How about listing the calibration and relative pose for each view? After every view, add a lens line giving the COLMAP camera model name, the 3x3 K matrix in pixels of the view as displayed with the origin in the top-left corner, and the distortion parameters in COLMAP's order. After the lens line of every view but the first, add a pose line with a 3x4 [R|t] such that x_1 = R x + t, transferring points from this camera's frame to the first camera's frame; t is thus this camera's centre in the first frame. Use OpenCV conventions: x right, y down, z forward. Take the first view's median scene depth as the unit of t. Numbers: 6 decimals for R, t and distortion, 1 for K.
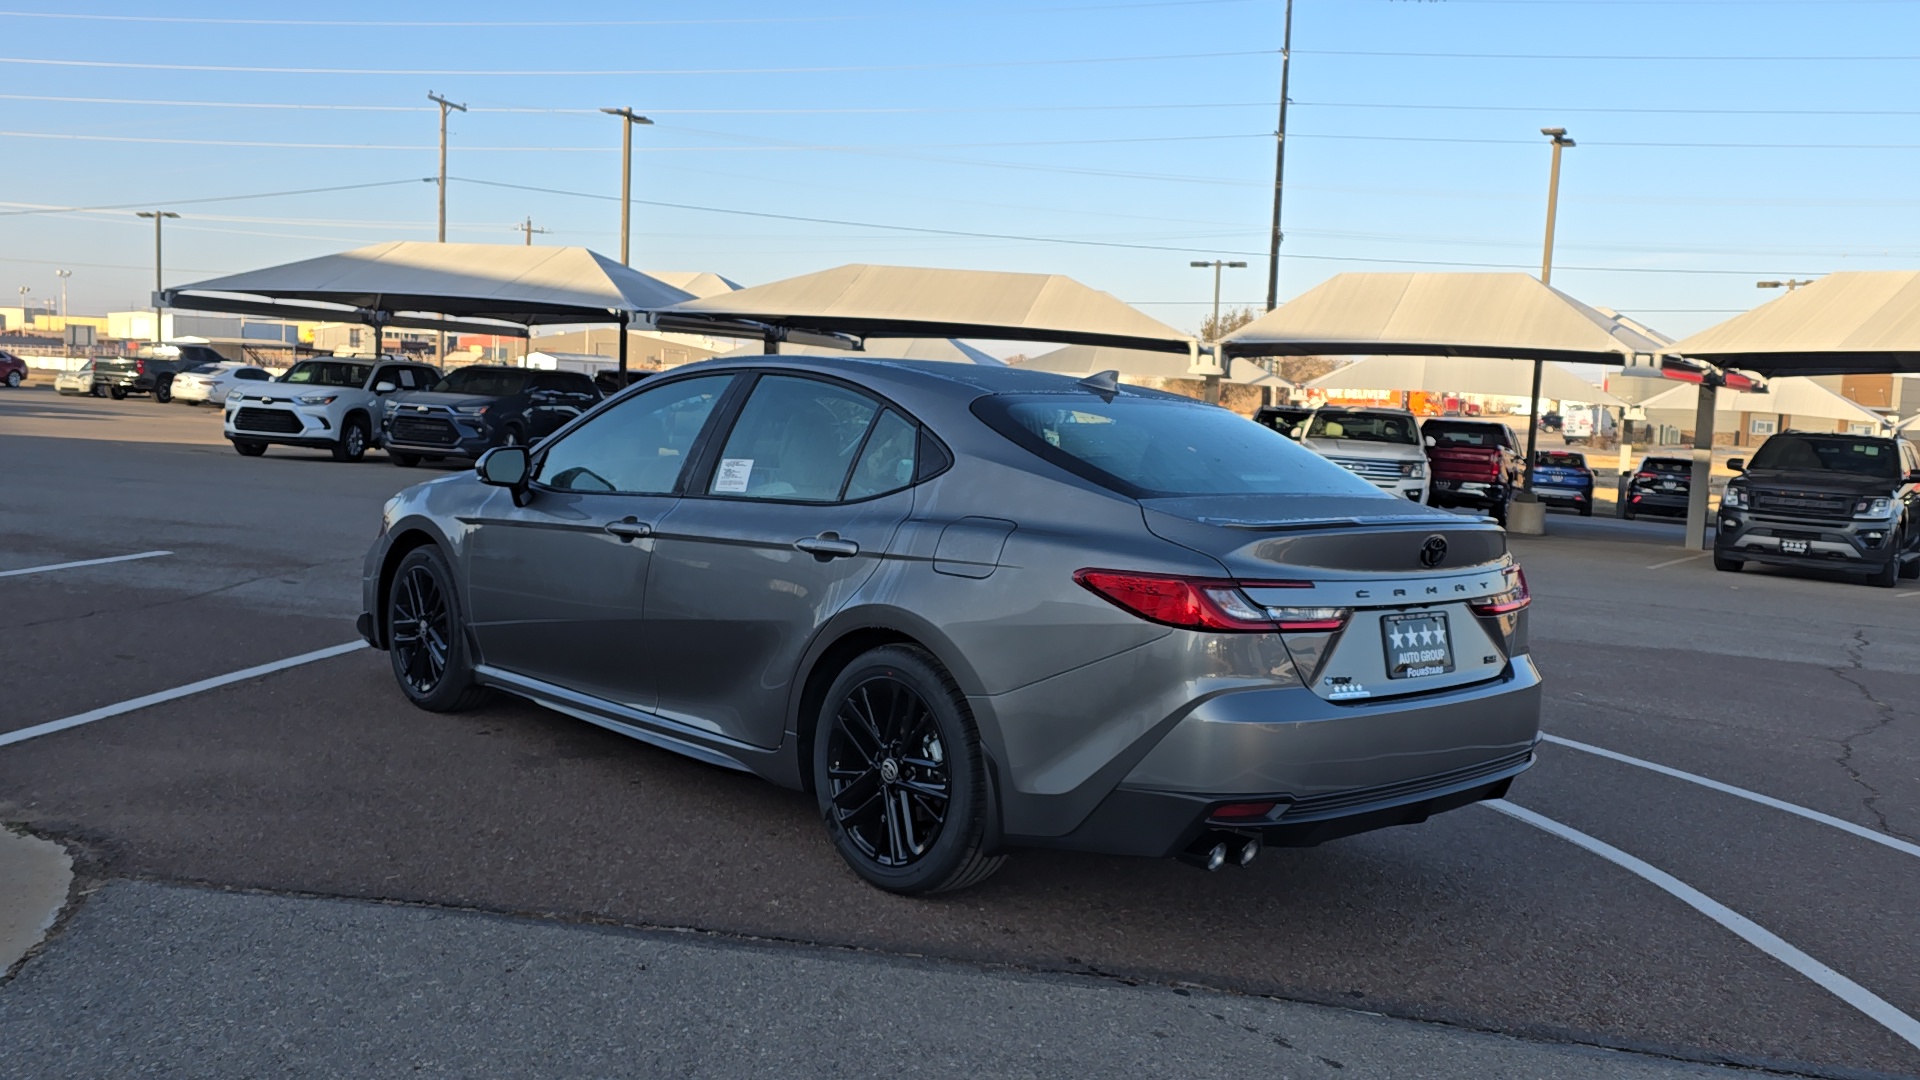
lens RADIAL K [[1586.1, 0, 1012.4], [0, 1586.1, 592.6], [0, 0, 1]] dist [0.000197, 0.001793]
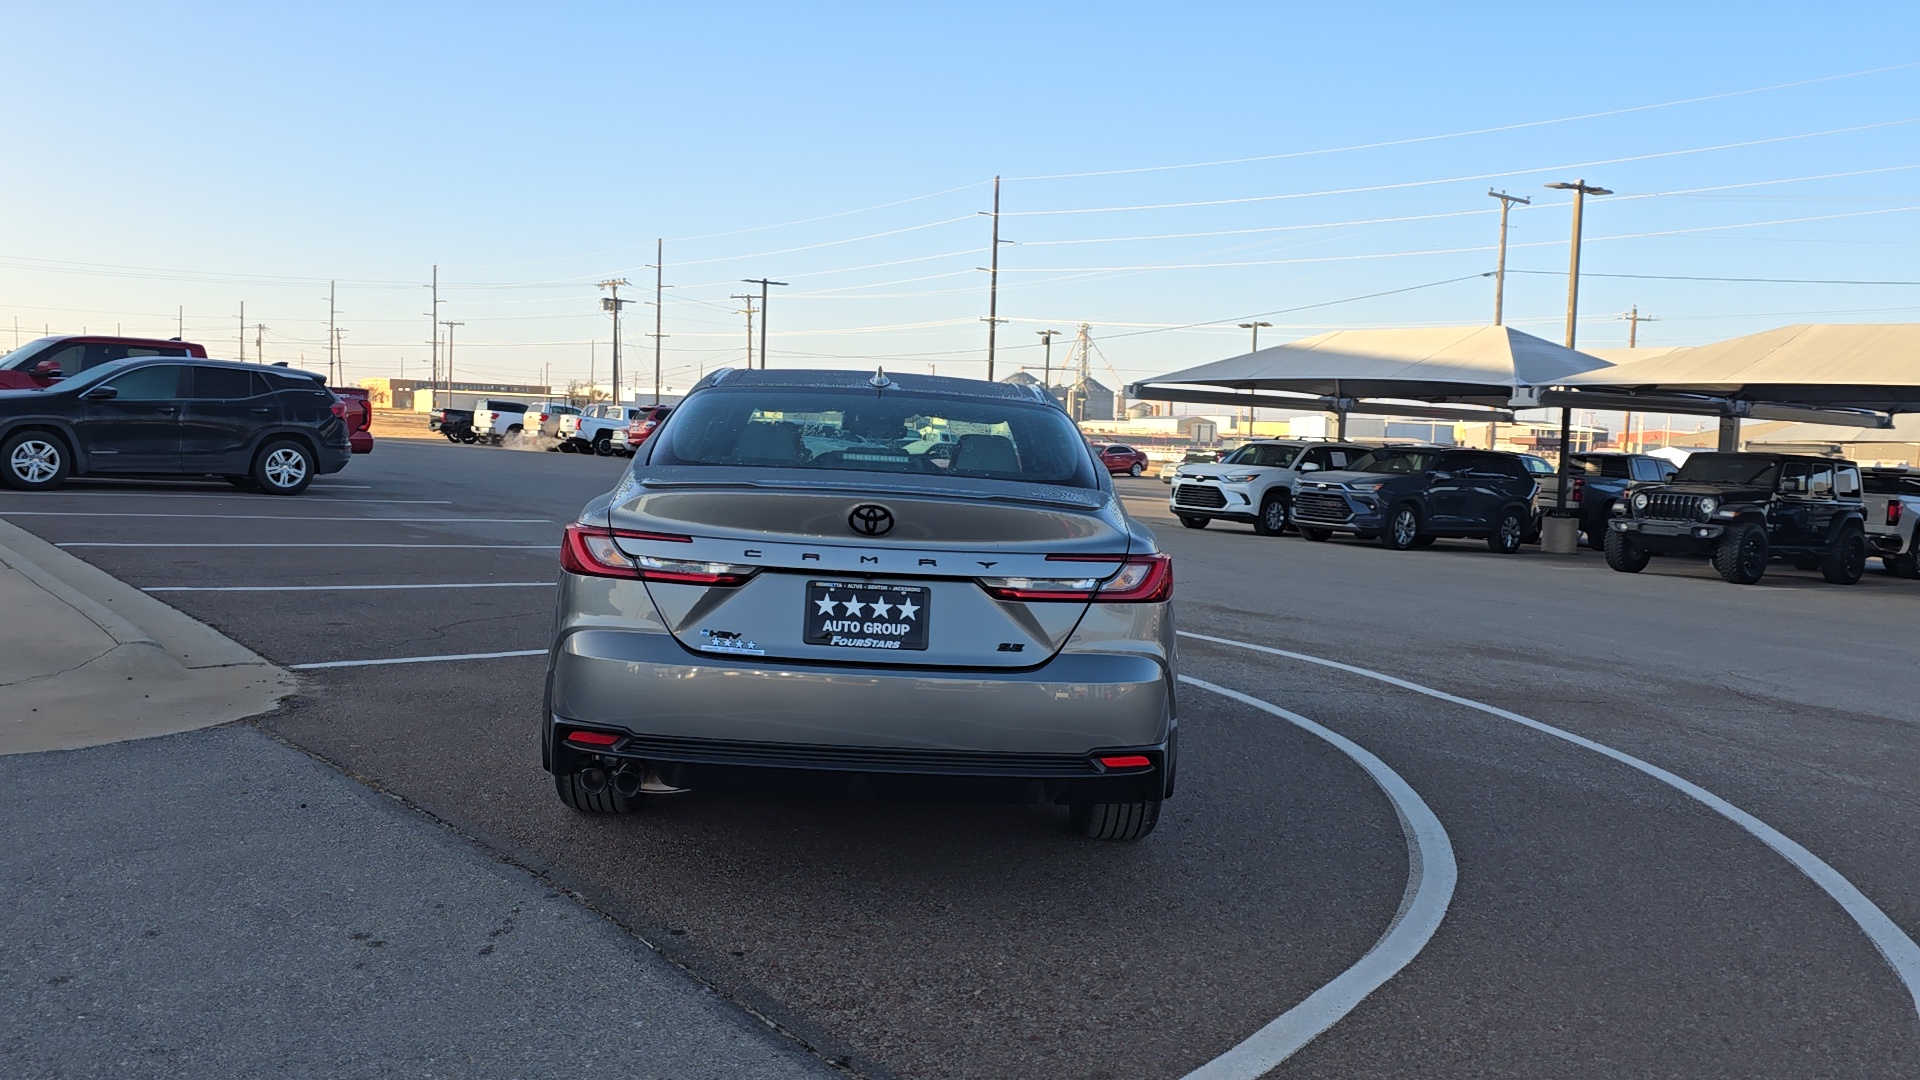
lens RADIAL K [[1586.1, 0, 923.5], [0, 1586.1, 586.0], [0, 0, 1]] dist [0.000197, 0.001793]
pose [[0.757082, 0.045967, -0.651701, 0.110886], [-0.086512, 0.995791, -0.030264, 0.004939], [0.647567, 0.079292, 0.757872, 0.033044]]
